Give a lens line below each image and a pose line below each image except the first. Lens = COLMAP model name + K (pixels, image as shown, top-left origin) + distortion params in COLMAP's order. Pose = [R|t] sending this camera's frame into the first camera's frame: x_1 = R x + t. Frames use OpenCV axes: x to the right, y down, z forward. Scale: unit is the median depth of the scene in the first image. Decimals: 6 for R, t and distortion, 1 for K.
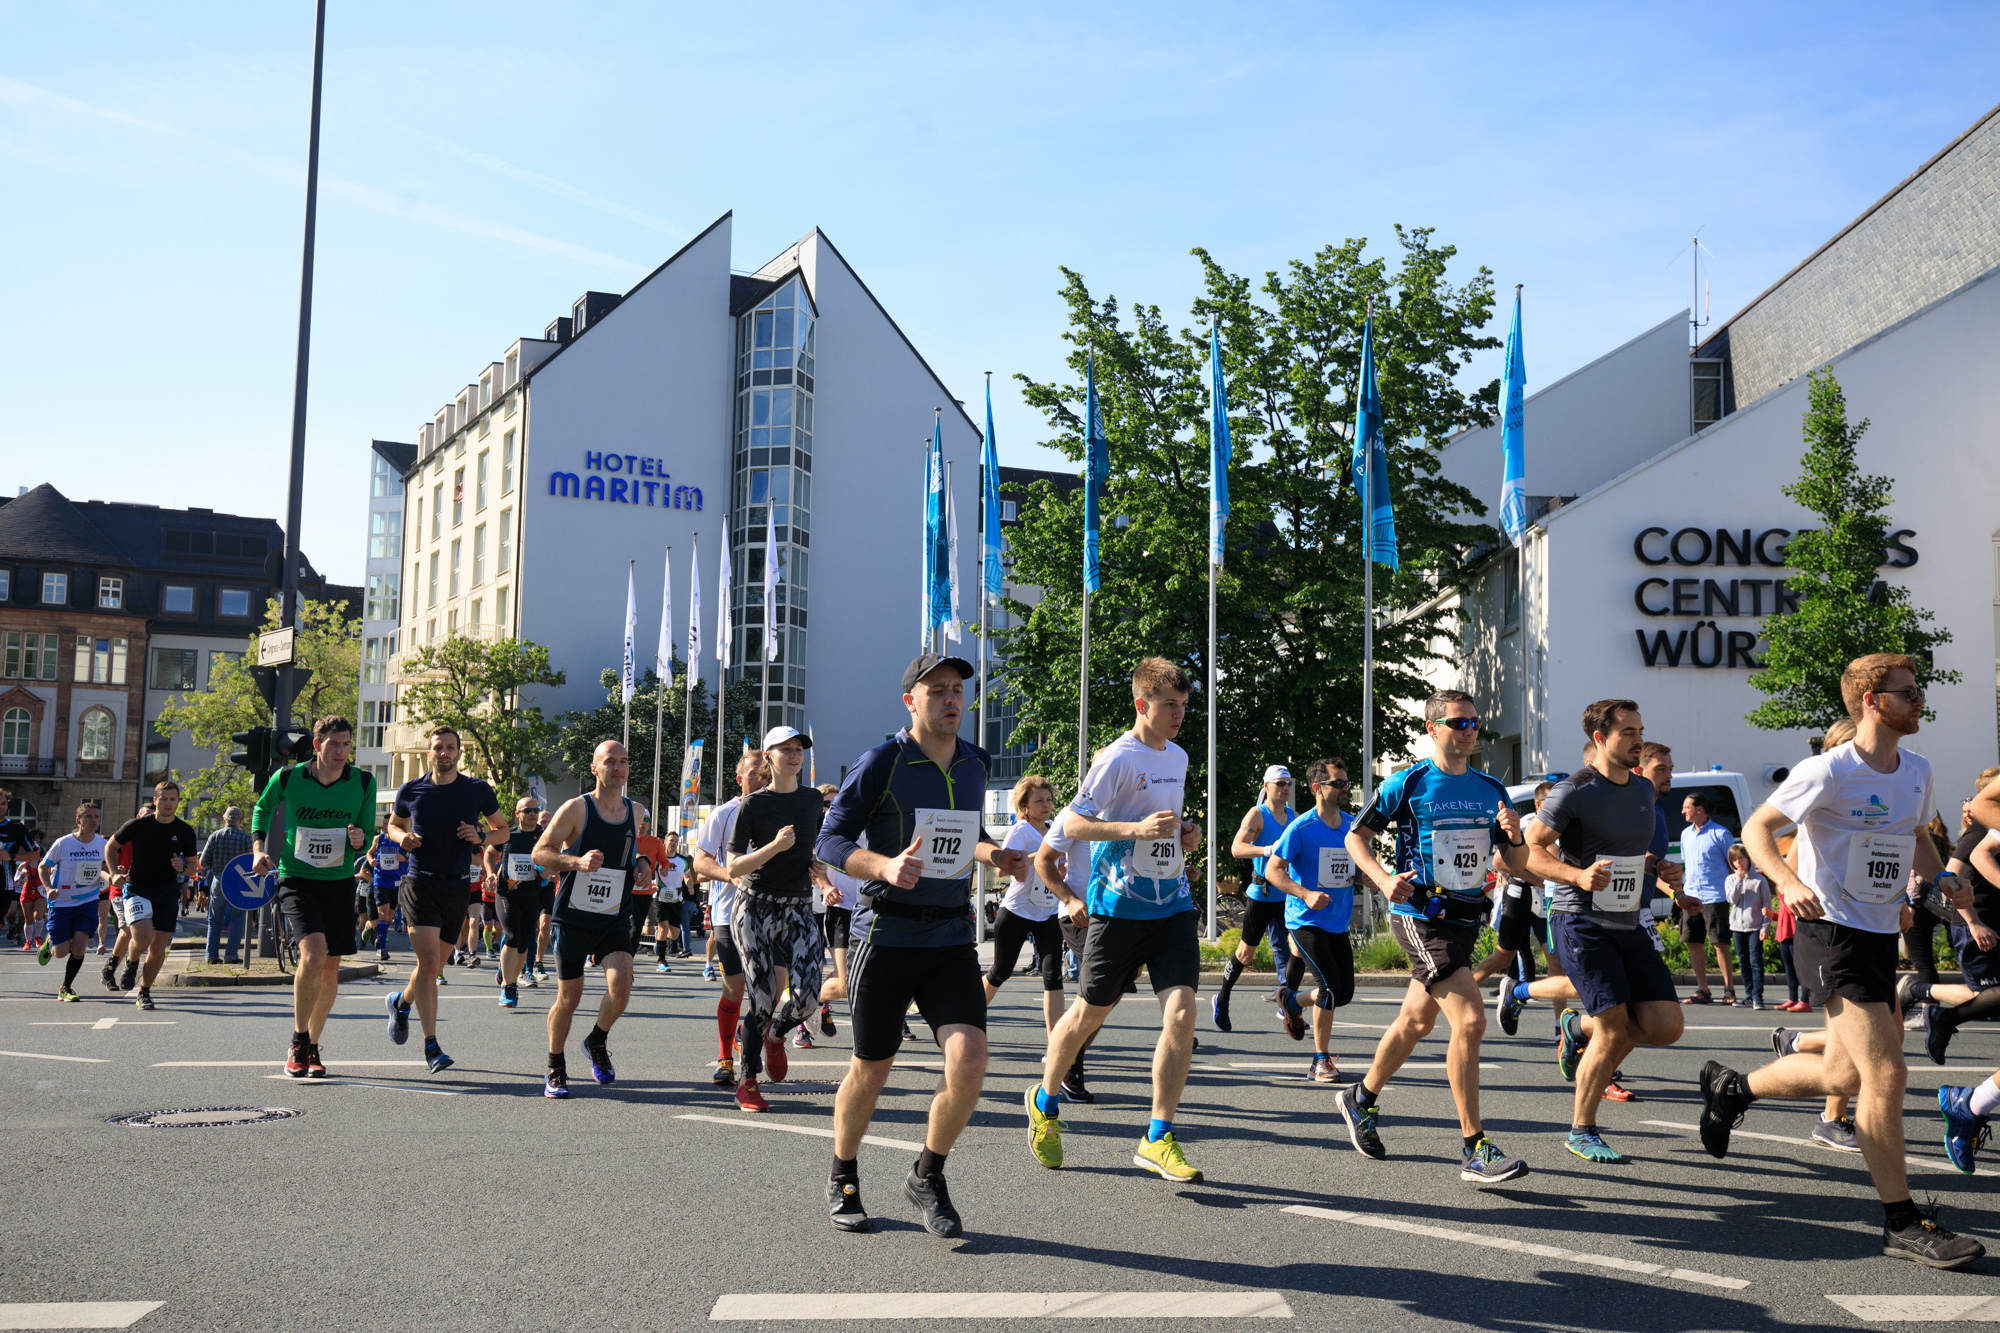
lens RADIAL K [[1880.4, 0, 1000.0], [0, 1880.4, 666.5], [0, 0, 1]] dist [0.036893, 0.012556]
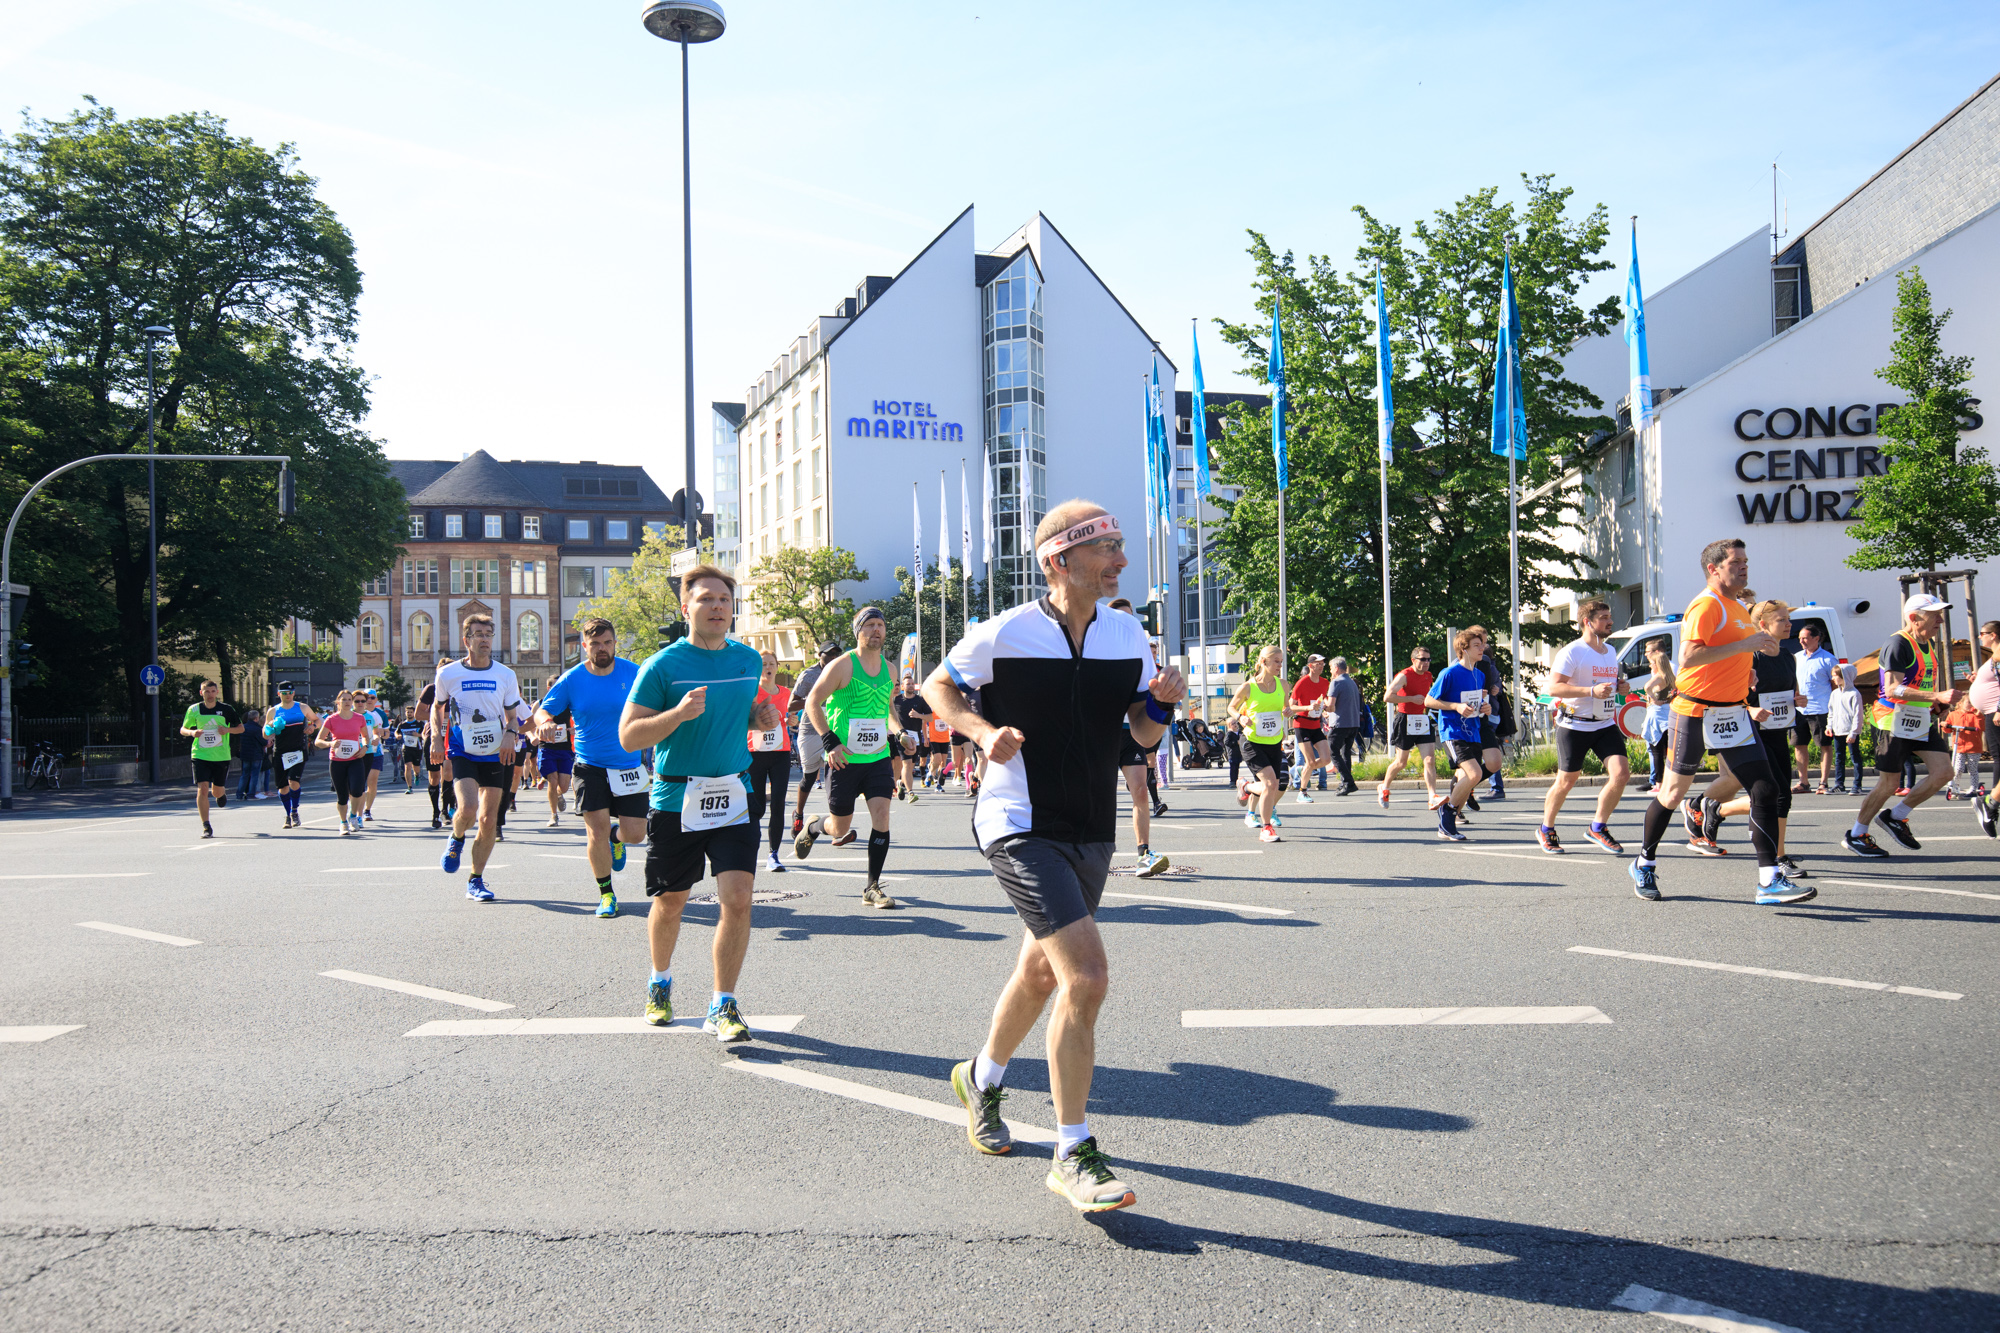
lens RADIAL K [[1459.2, 0, 1000.0], [0, 1459.2, 666.5], [0, 0, 1]] dist [0.010303, 0.005964]
pose [[0.990944, -0.039178, -0.128434, -0.017125], [0.048940, 0.996075, 0.073753, -0.001406], [0.125040, -0.079371, 0.988972, -0.009599]]
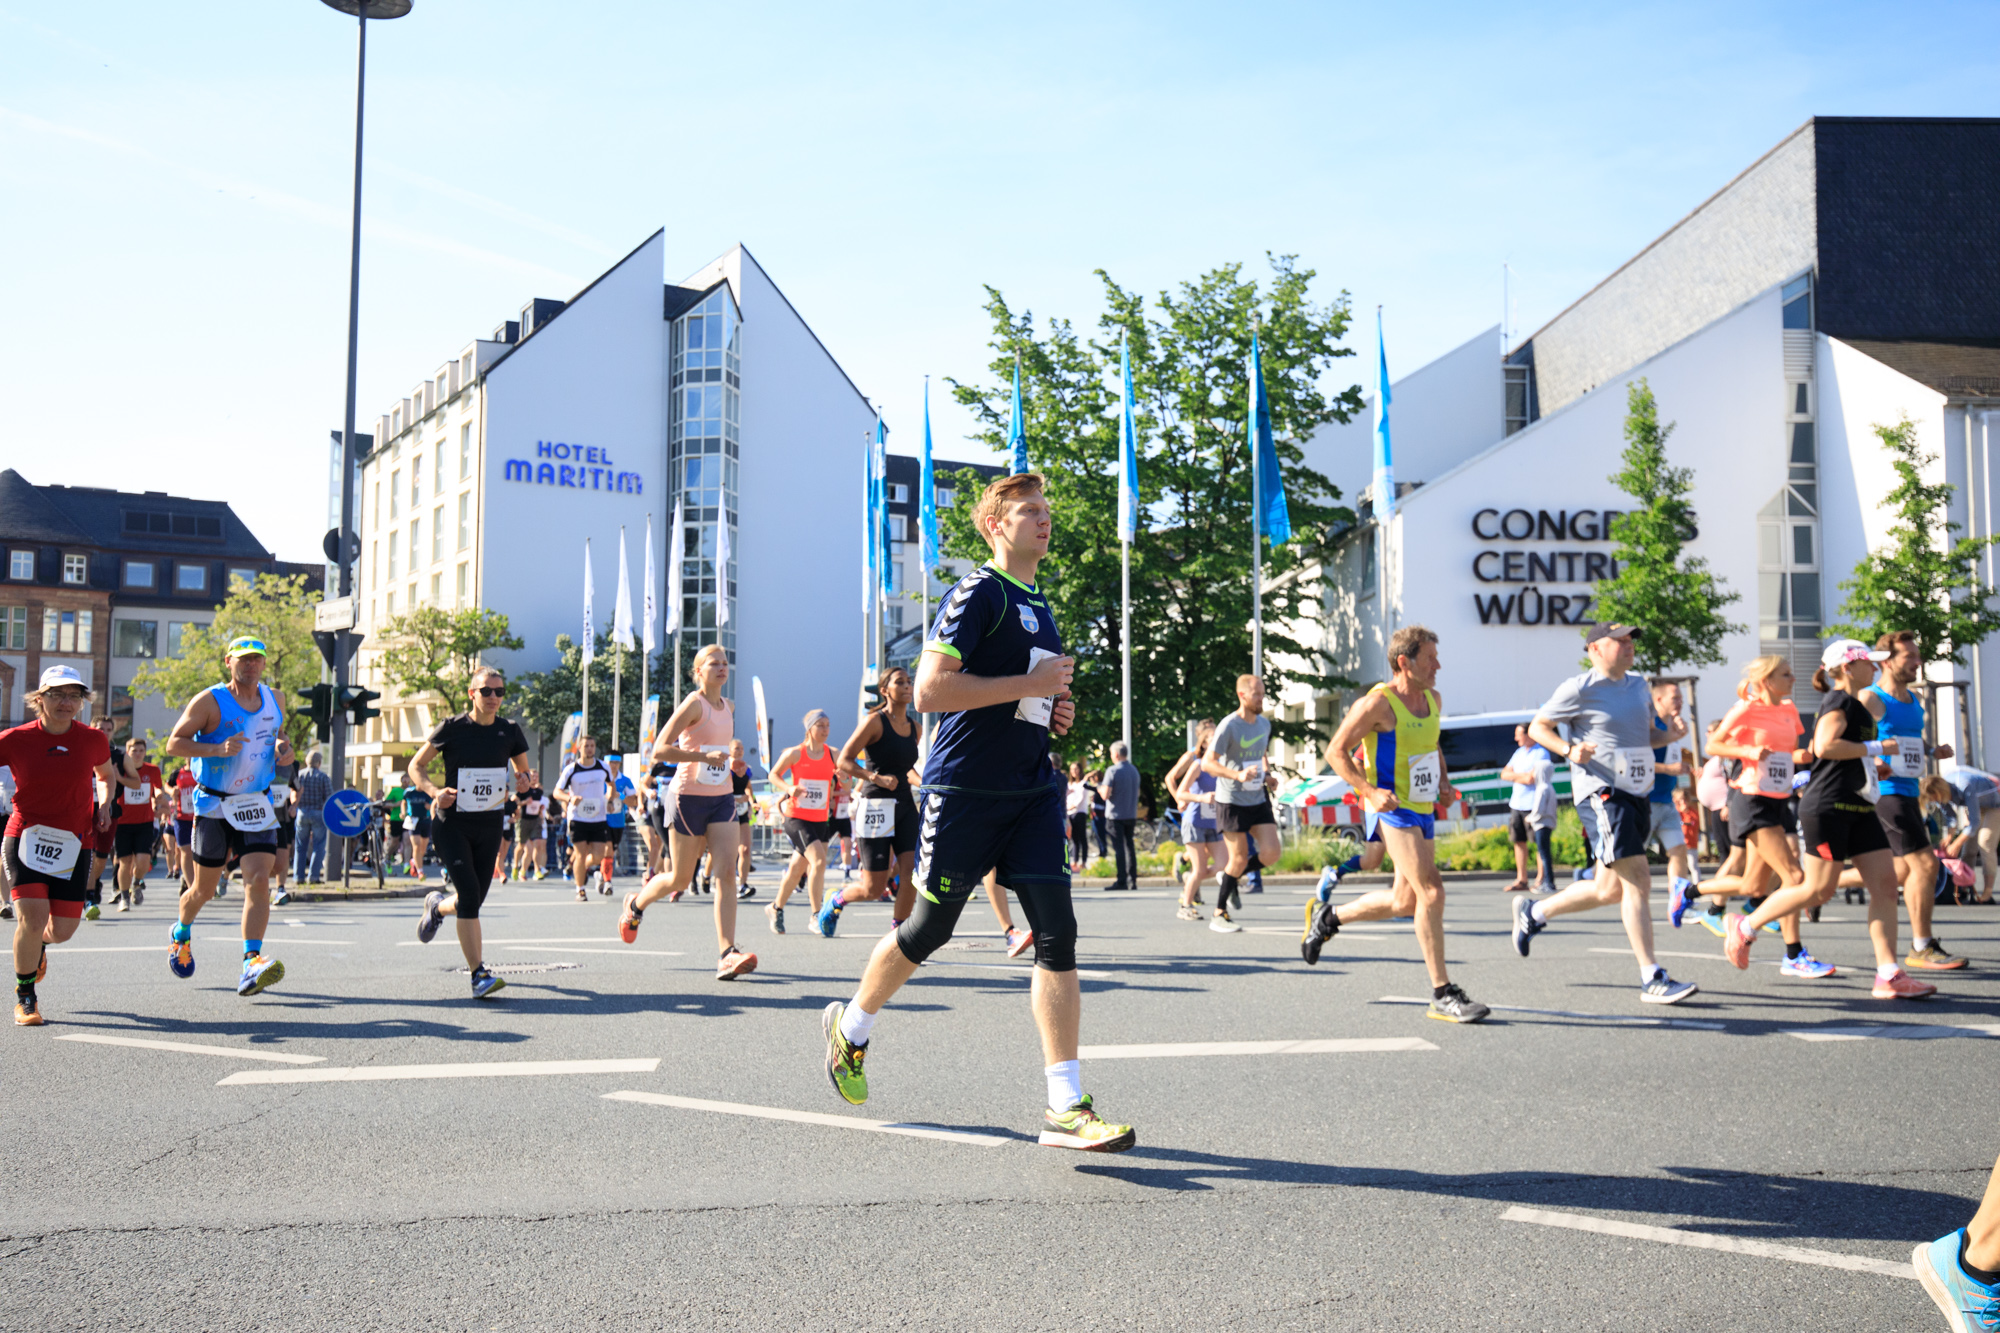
lens RADIAL K [[1673.9, 0, 1000.0], [0, 1673.9, 666.5], [0, 0, 1]] dist [0.025476, 0.008683]
pose [[0.997203, -0.008247, 0.074288, -0.035989], [0.006713, 0.999760, 0.020873, 0.001951], [-0.074442, -0.020316, 0.997018, -0.035598]]
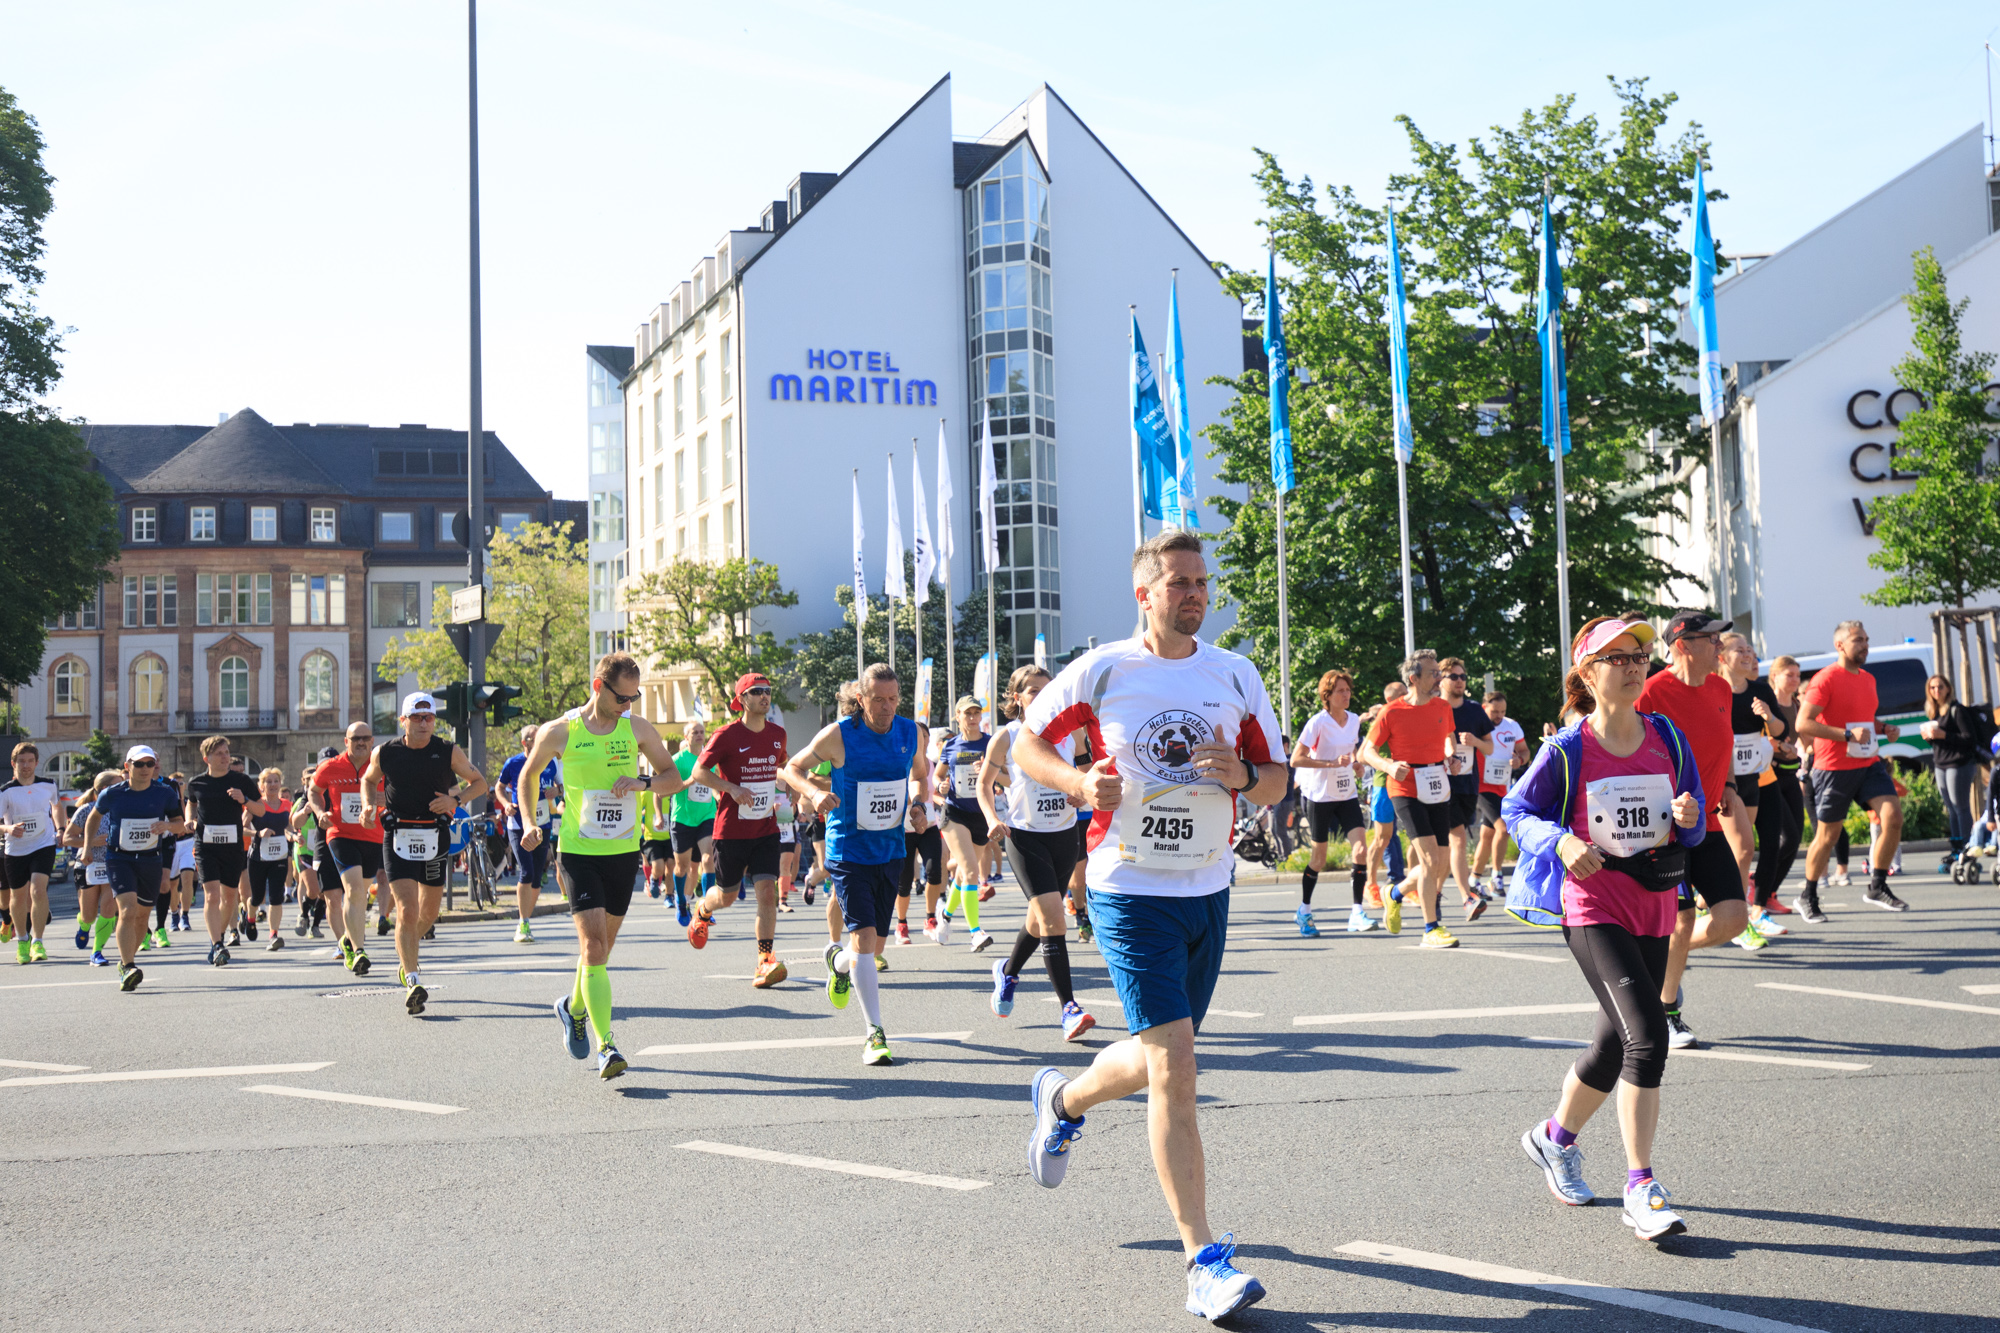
lens RADIAL K [[2224.9, 0, 1180.9], [0, 2224.9, 585.8], [0, 0, 1]] dist [0.036873, 0.017491]
pose [[0.995426, -0.057756, -0.076101, 0.067753], [0.059205, 0.998102, 0.016921, -0.012015], [0.074980, -0.021349, 0.996957, -0.129583]]
